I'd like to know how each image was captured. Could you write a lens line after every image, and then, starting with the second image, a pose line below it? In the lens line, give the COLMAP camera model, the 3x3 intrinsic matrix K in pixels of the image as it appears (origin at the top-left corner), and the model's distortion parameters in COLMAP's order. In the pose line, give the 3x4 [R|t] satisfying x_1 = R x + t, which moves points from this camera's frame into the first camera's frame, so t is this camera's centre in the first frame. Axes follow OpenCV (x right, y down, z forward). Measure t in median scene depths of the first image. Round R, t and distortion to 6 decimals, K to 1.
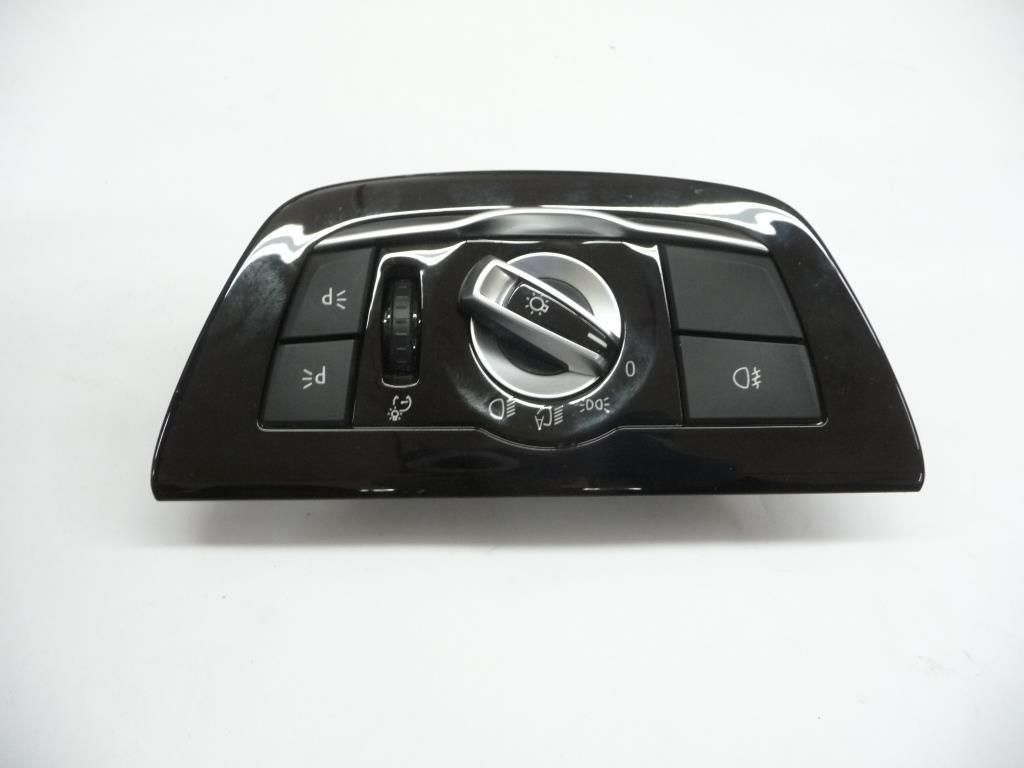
lens RADIAL K [[847.9, 0, 512.0], [0, 847.9, 384.0], [0, 0, 1]] dist [-0.063077, -0.005676]
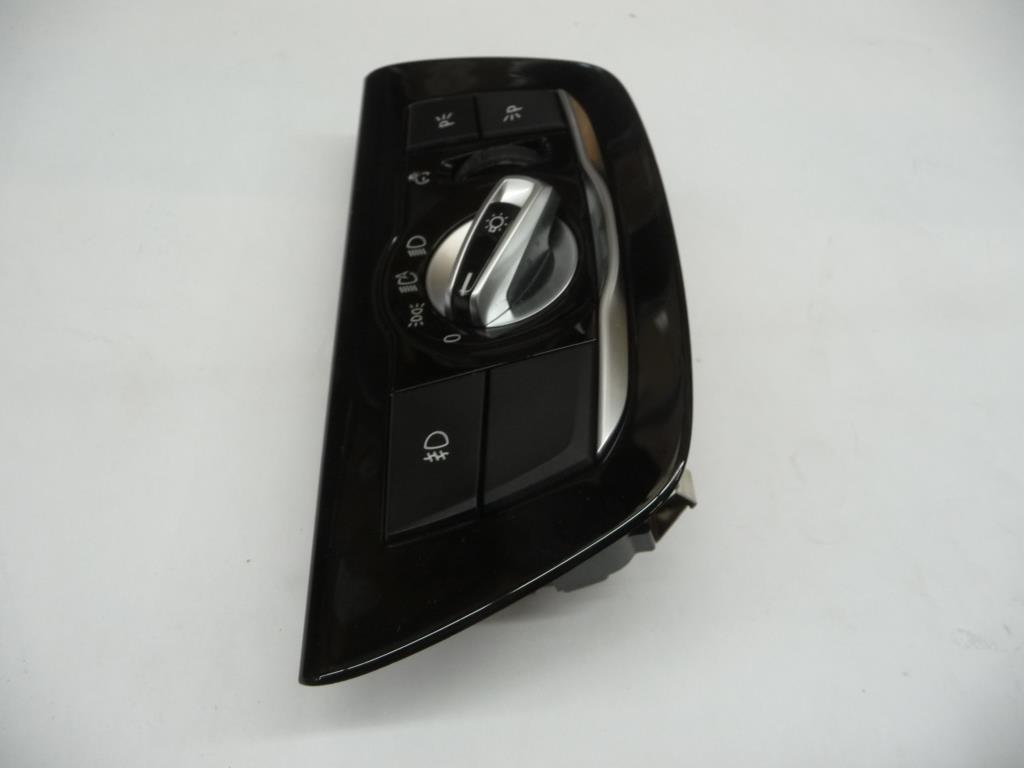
lens RADIAL K [[847.9, 0, 512.0], [0, 847.9, 384.0], [0, 0, 1]] dist [-0.063077, -0.005676]
pose [[0.003623, 0.787149, -0.616752, 0.758056], [-0.897897, 0.274052, 0.344494, -0.385665], [0.440190, 0.552532, 0.707772, 0.410959]]
